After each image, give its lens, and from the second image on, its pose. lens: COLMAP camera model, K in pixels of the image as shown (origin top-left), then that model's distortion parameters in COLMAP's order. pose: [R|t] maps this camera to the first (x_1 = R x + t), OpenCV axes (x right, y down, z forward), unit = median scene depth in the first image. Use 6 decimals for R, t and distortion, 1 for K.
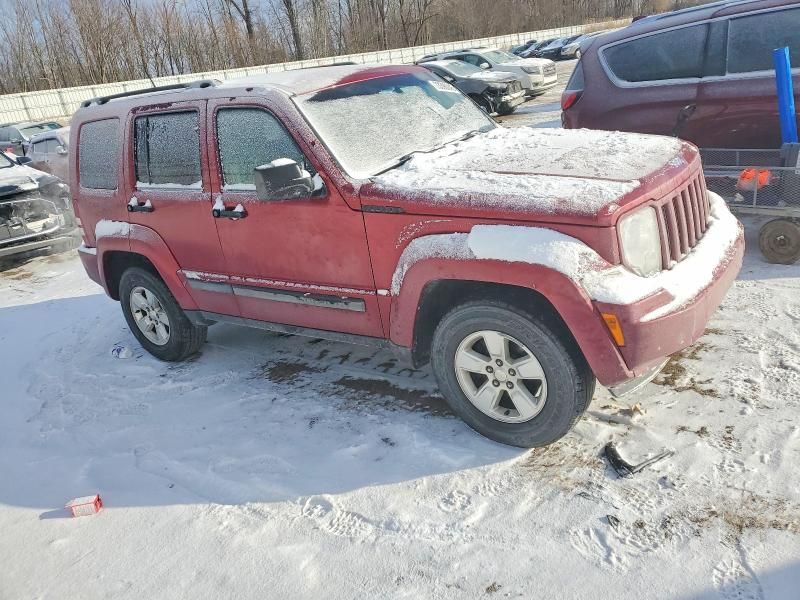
lens RADIAL K [[654.4, 0, 405.1], [0, 654.4, 301.5], [0, 0, 1]] dist [0.036586, -0.000776]
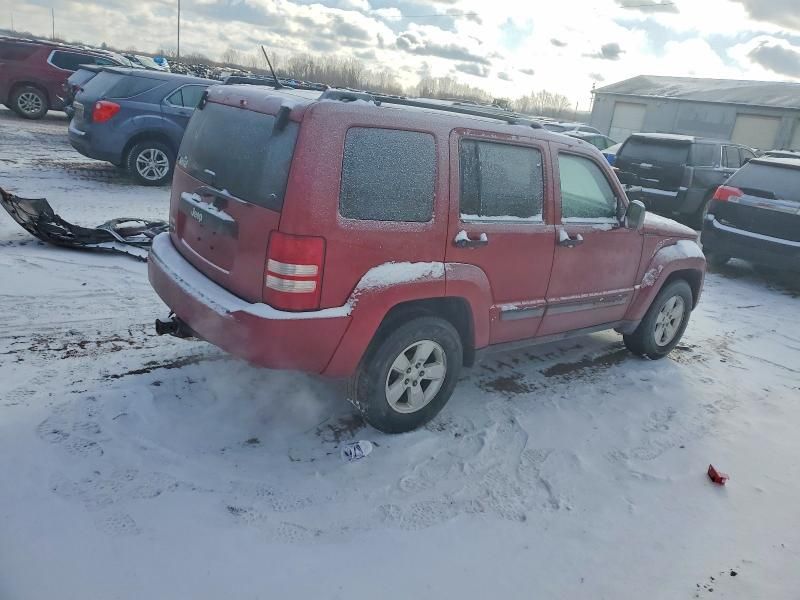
lens RADIAL K [[654.4, 0, 405.1], [0, 654.4, 301.5], [0, 0, 1]] dist [0.036586, -0.000776]
pose [[0.198001, -0.102640, 0.974813, -1.349367], [0.174463, 0.982313, 0.067993, -0.146986], [-0.964551, 0.156606, 0.212406, 0.959507]]
